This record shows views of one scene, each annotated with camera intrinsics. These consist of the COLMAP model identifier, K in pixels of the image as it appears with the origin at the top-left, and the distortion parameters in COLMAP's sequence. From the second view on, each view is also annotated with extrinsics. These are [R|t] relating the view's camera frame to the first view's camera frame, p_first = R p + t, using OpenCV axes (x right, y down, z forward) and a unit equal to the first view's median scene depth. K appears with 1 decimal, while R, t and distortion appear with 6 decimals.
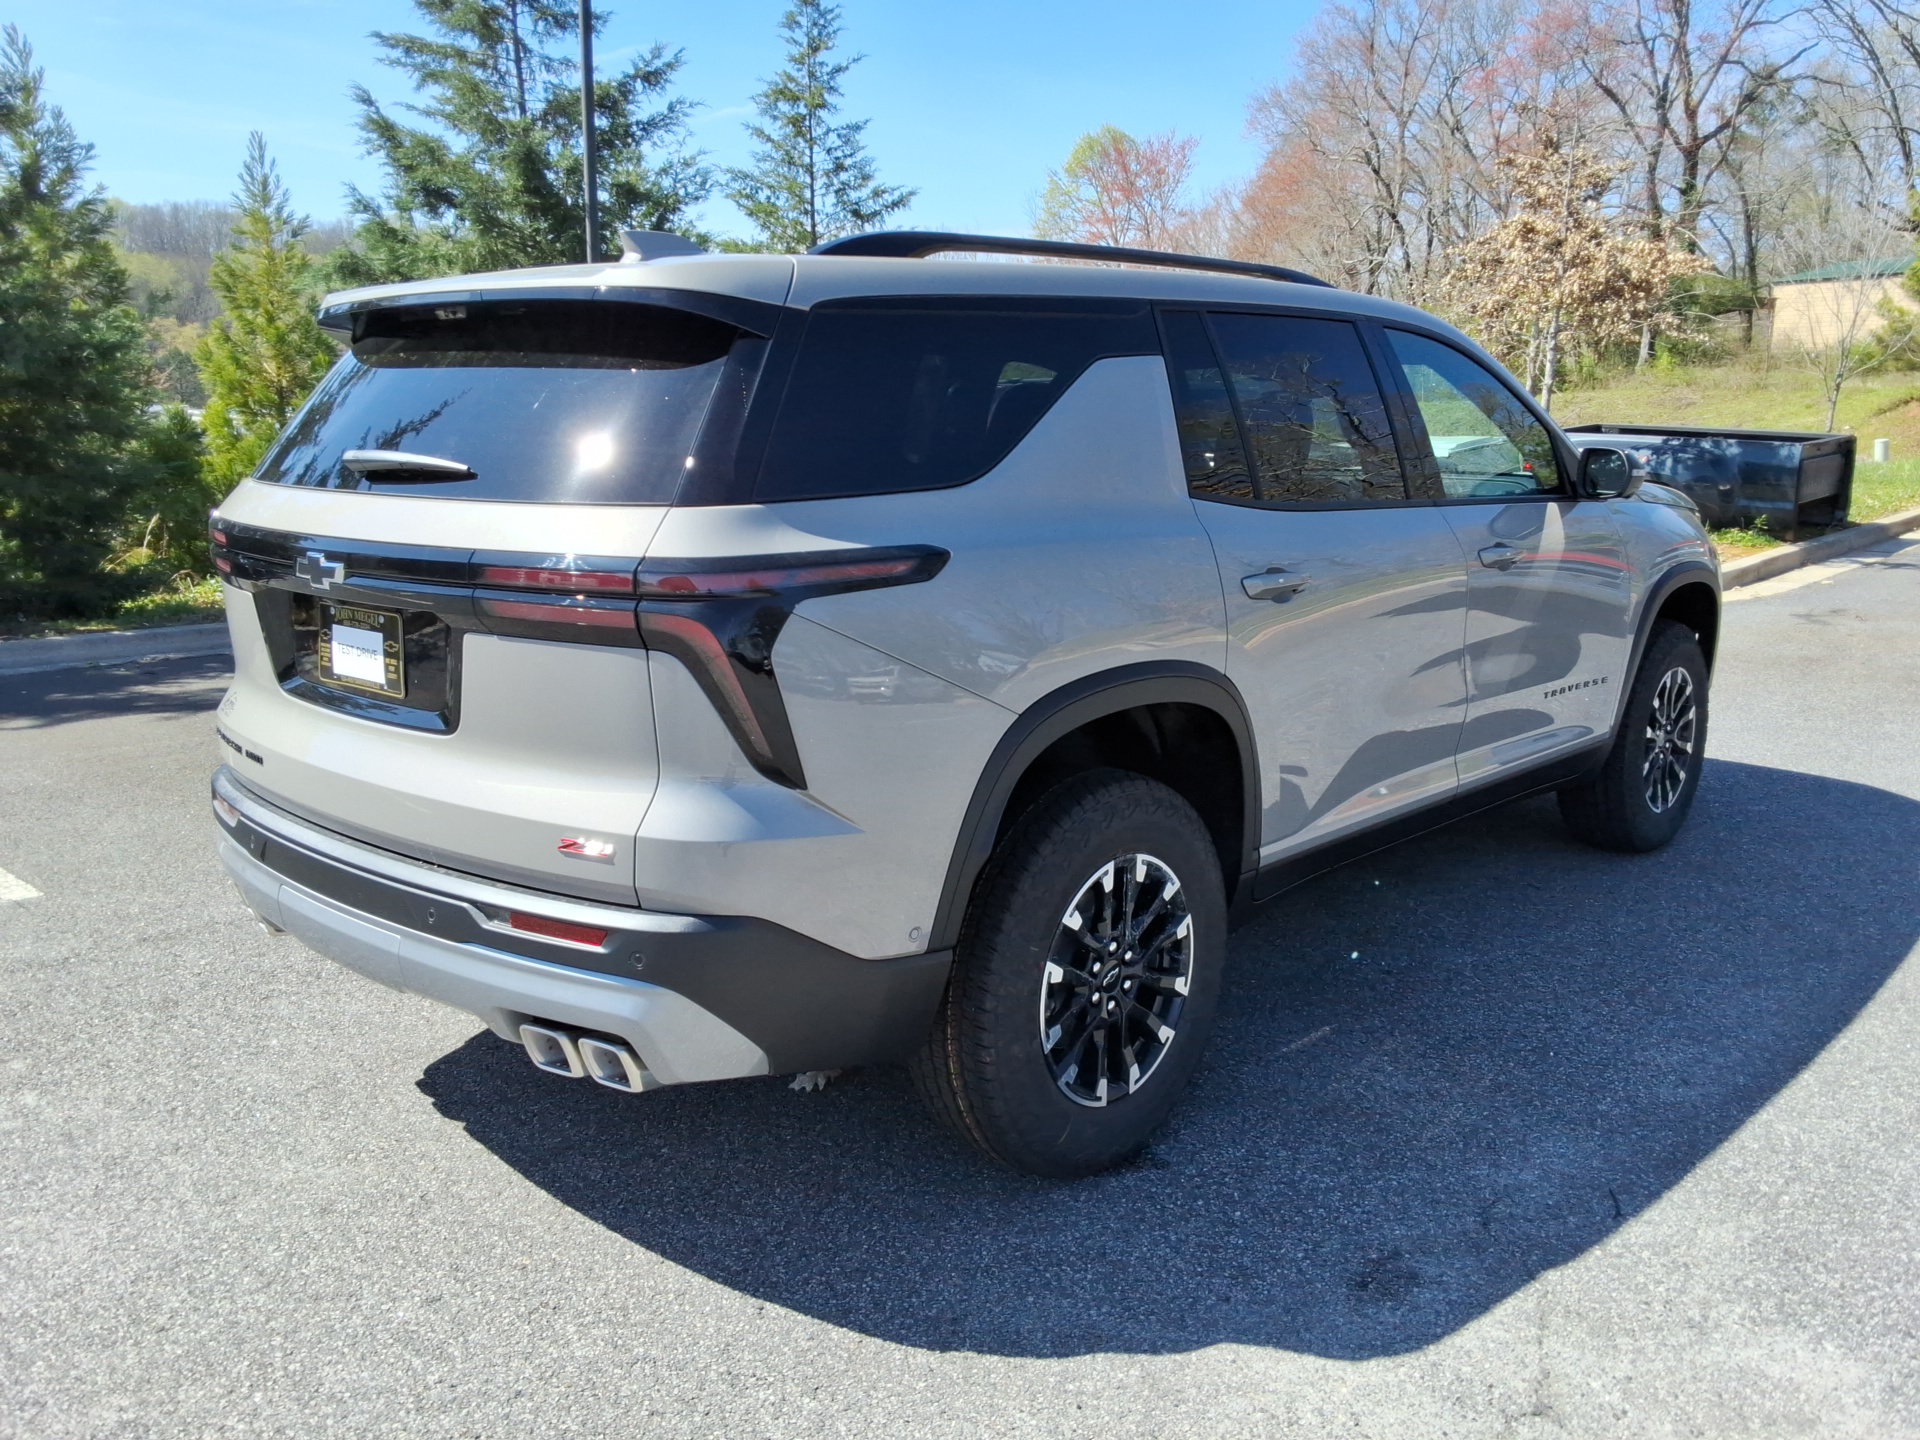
lens RADIAL K [[1538.2, 0, 973.9], [0, 1538.2, 698.7], [0, 0, 1]] dist [0.125929, -0.194167]
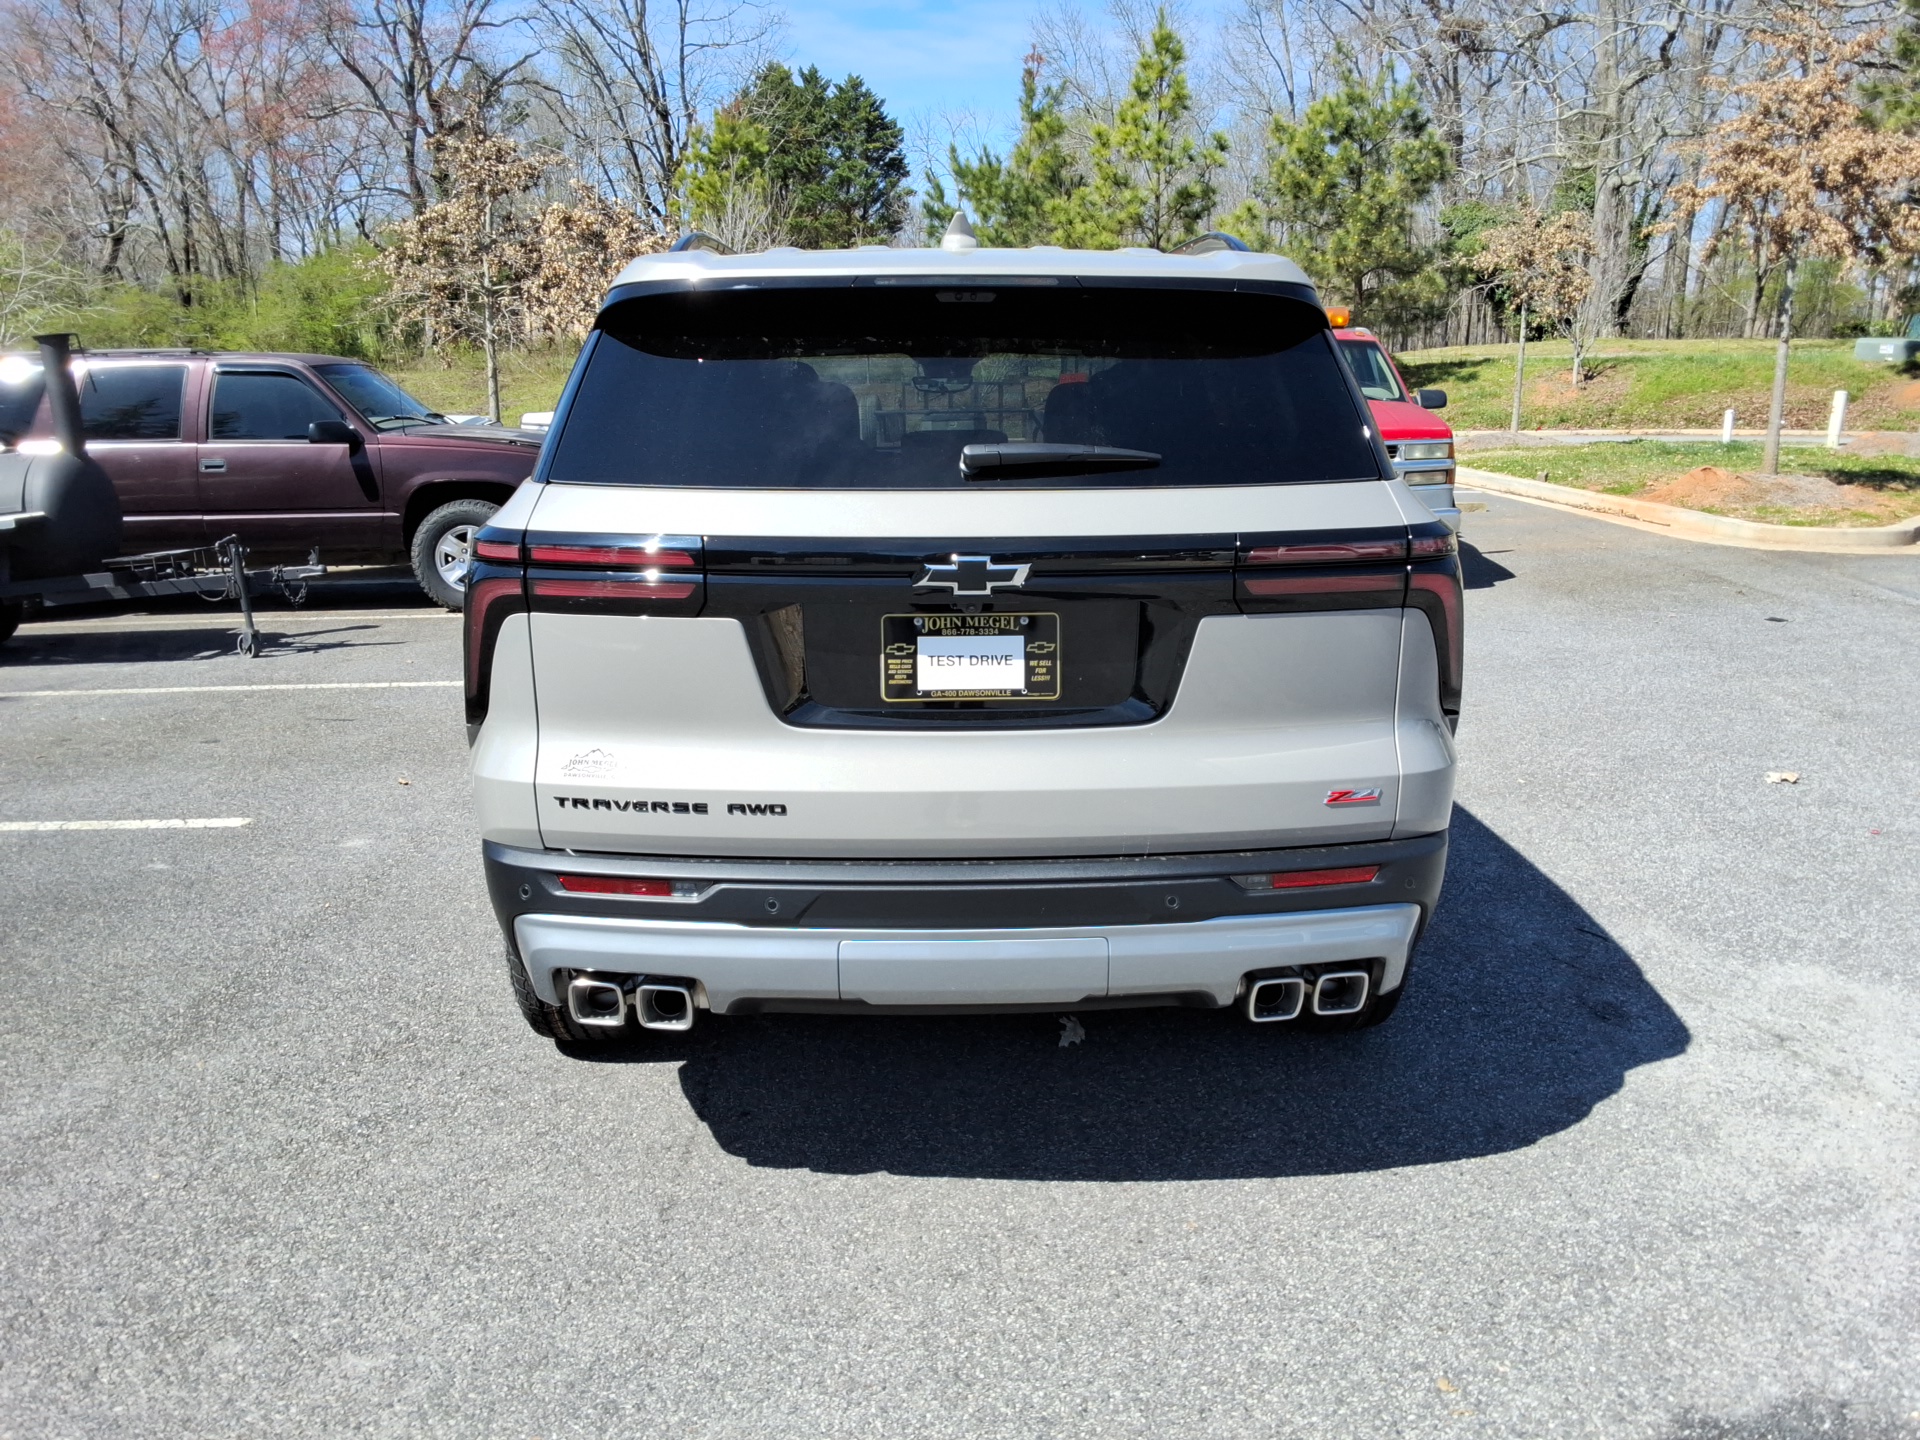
lens RADIAL K [[1538.2, 0, 973.9], [0, 1538.2, 698.7], [0, 0, 1]] dist [0.125929, -0.194167]
pose [[0.724195, -0.134881, 0.676275, -0.628232], [0.126447, 0.990031, 0.062052, -0.039799], [-0.677903, 0.040575, 0.734031, 0.199664]]
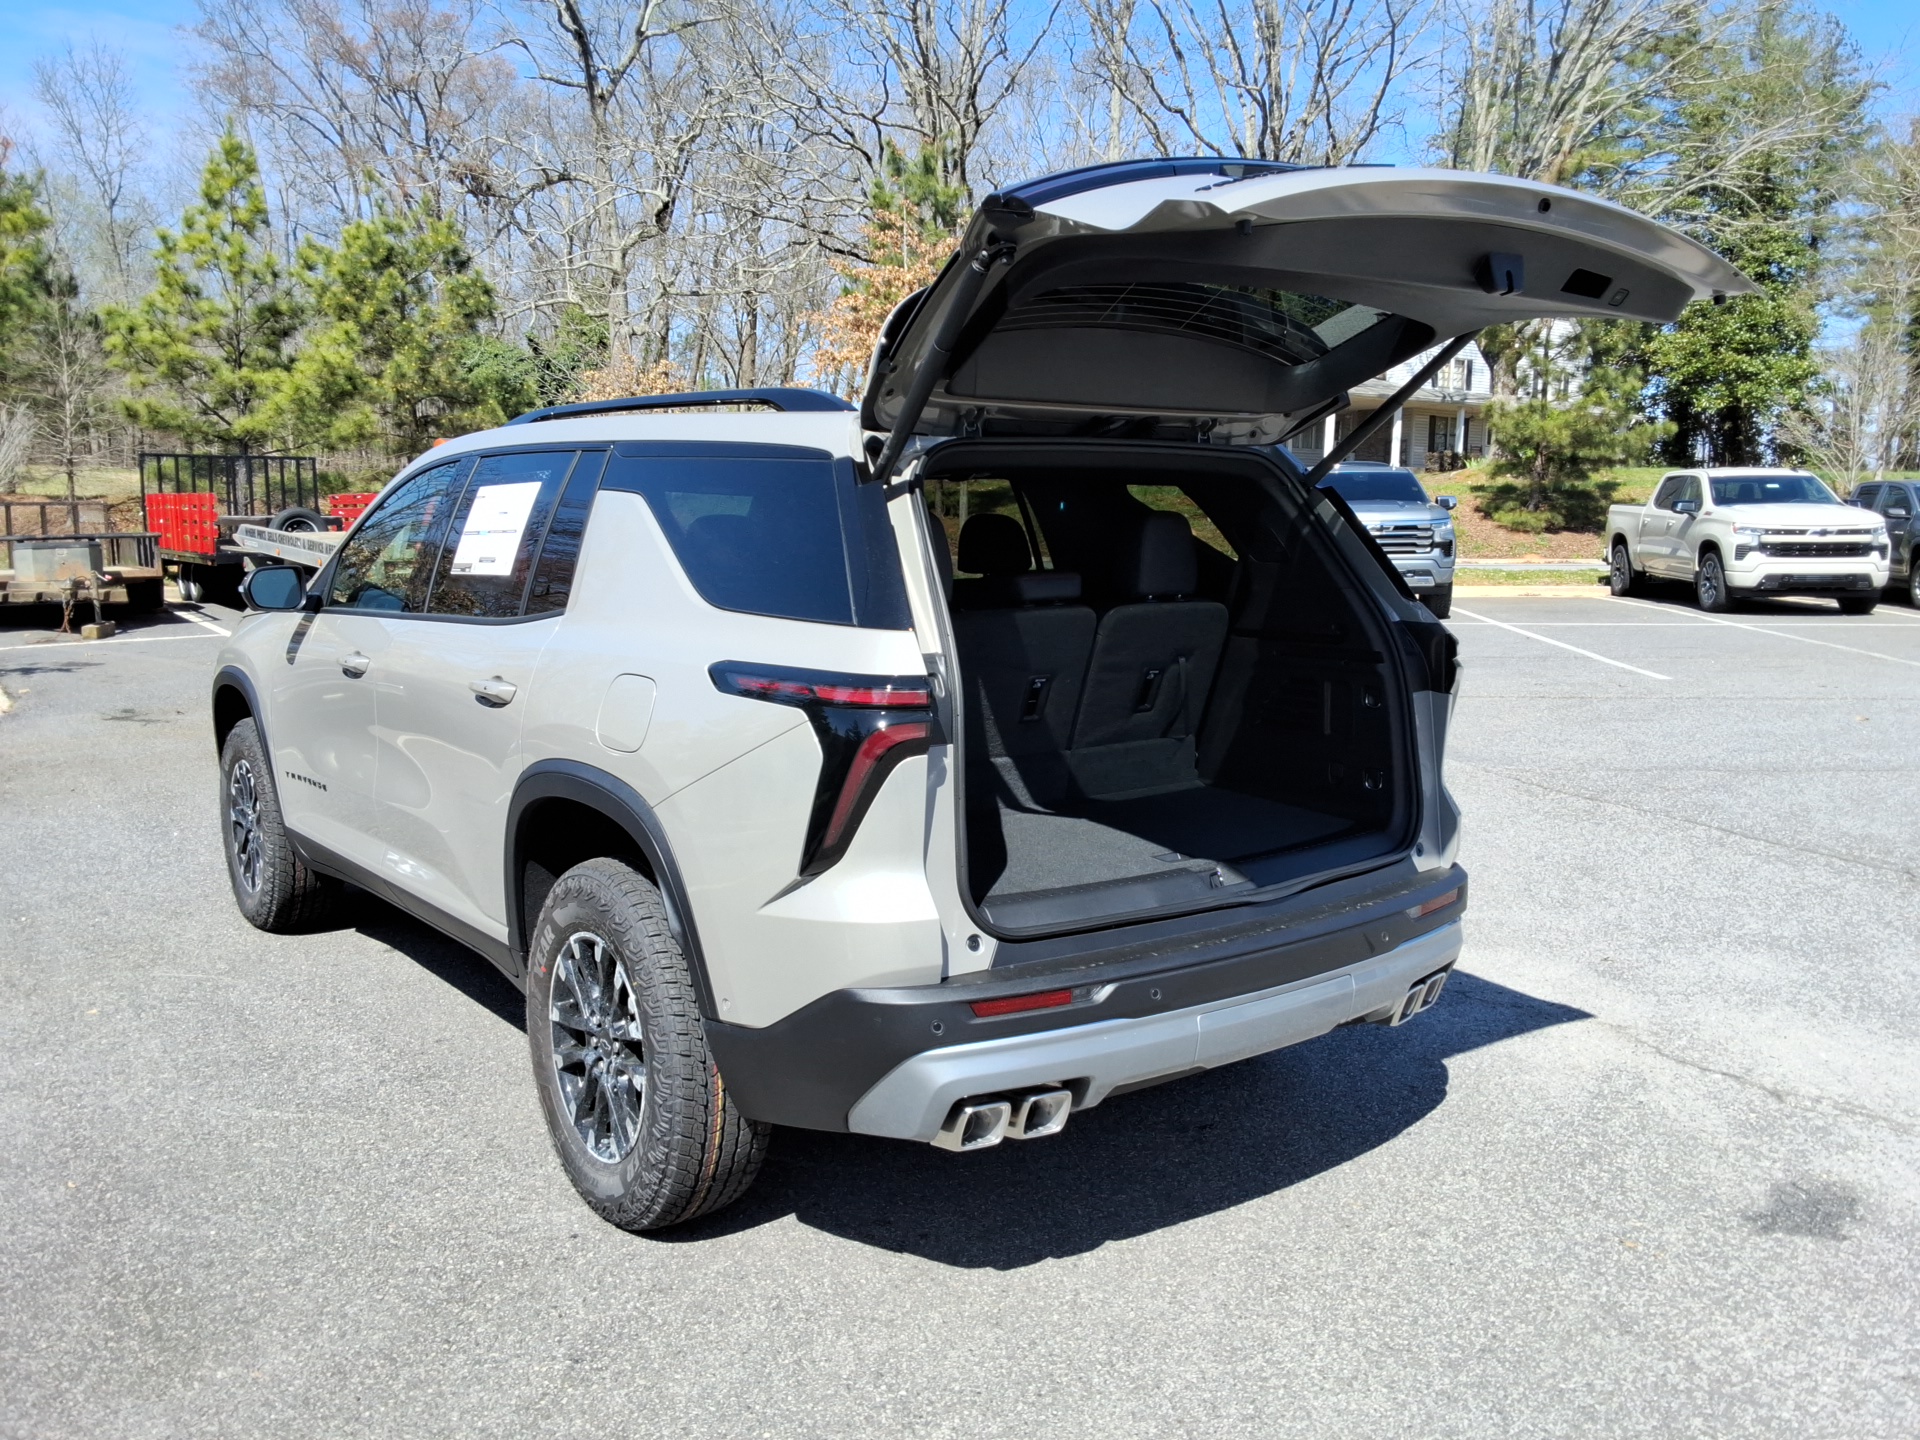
lens RADIAL K [[1538.2, 0, 973.9], [0, 1538.2, 698.7], [0, 0, 1]] dist [0.125929, -0.194167]
pose [[0.182661, -0.115478, 0.976371, -0.930528], [0.178922, 0.980400, 0.082482, -0.124042], [-0.966758, 0.159628, 0.199743, 0.595860]]
